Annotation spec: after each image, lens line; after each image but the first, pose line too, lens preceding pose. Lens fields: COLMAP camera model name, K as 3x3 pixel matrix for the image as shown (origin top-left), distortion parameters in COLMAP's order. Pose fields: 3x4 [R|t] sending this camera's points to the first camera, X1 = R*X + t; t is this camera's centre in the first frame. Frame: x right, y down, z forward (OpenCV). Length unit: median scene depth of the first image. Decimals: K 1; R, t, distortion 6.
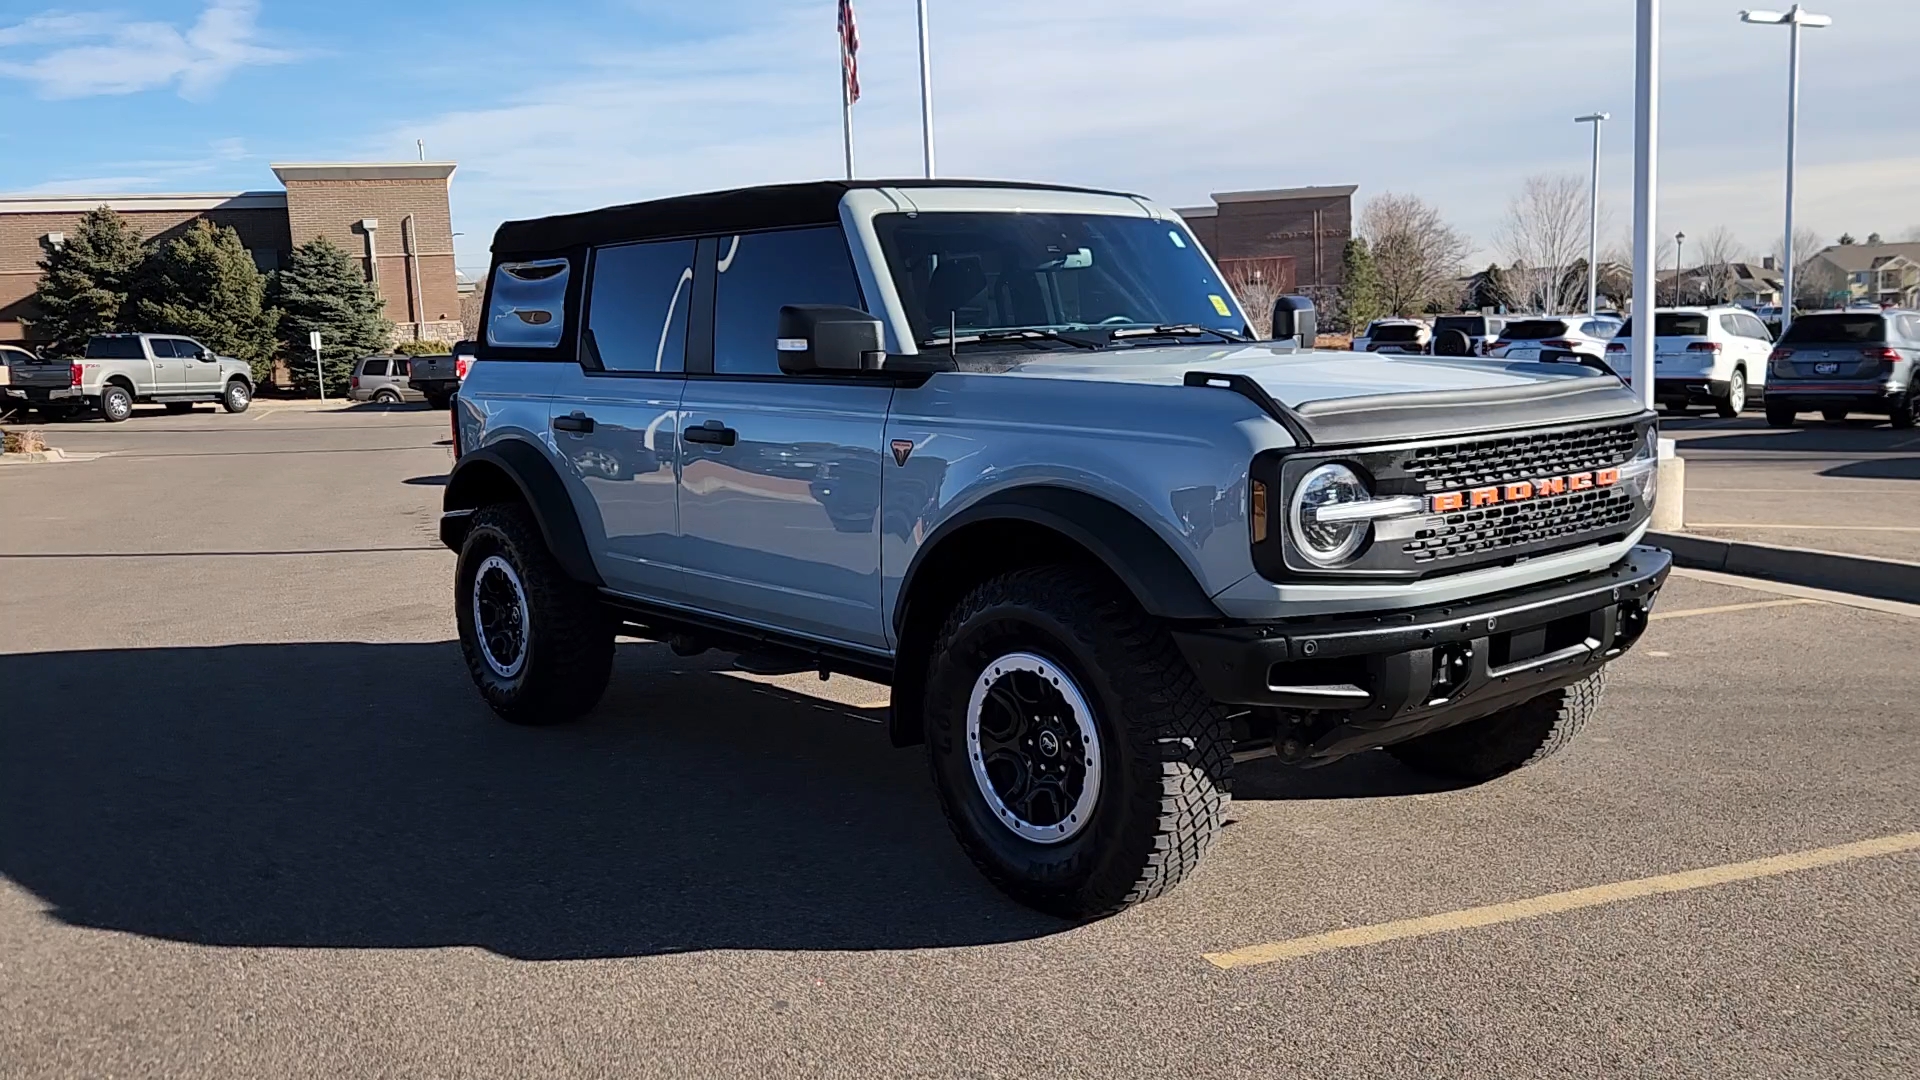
lens RADIAL K [[1618.7, 0, 948.9], [0, 1618.7, 546.7], [0, 0, 1]] dist [0.032961, -0.009427]
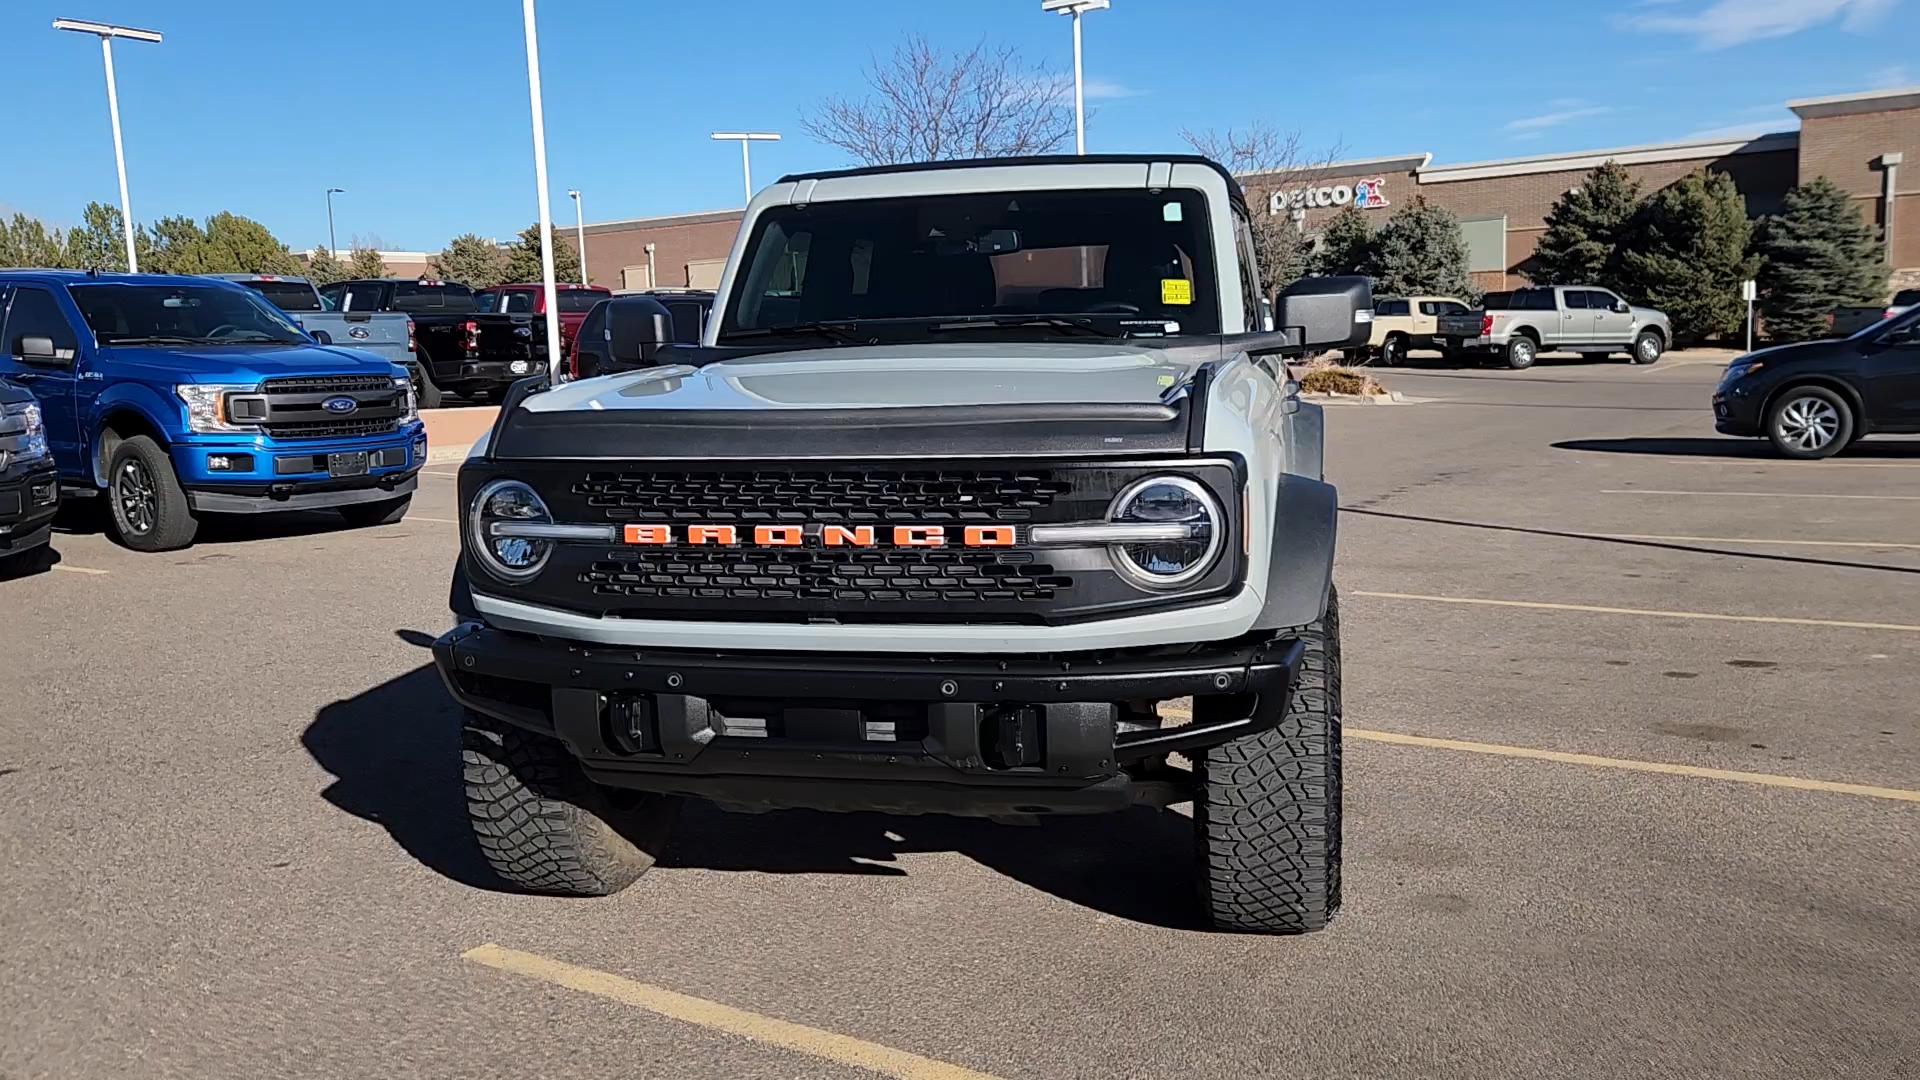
lens RADIAL K [[1615.7, 0, 946.5], [0, 1615.7, 562.9], [0, 0, 1]] dist [0.036622, -0.035281]
pose [[0.611981, 0.130539, -0.780025, 0.817202], [-0.097269, 0.991219, 0.089570, -0.079998], [0.784868, 0.021057, 0.619305, 0.431619]]
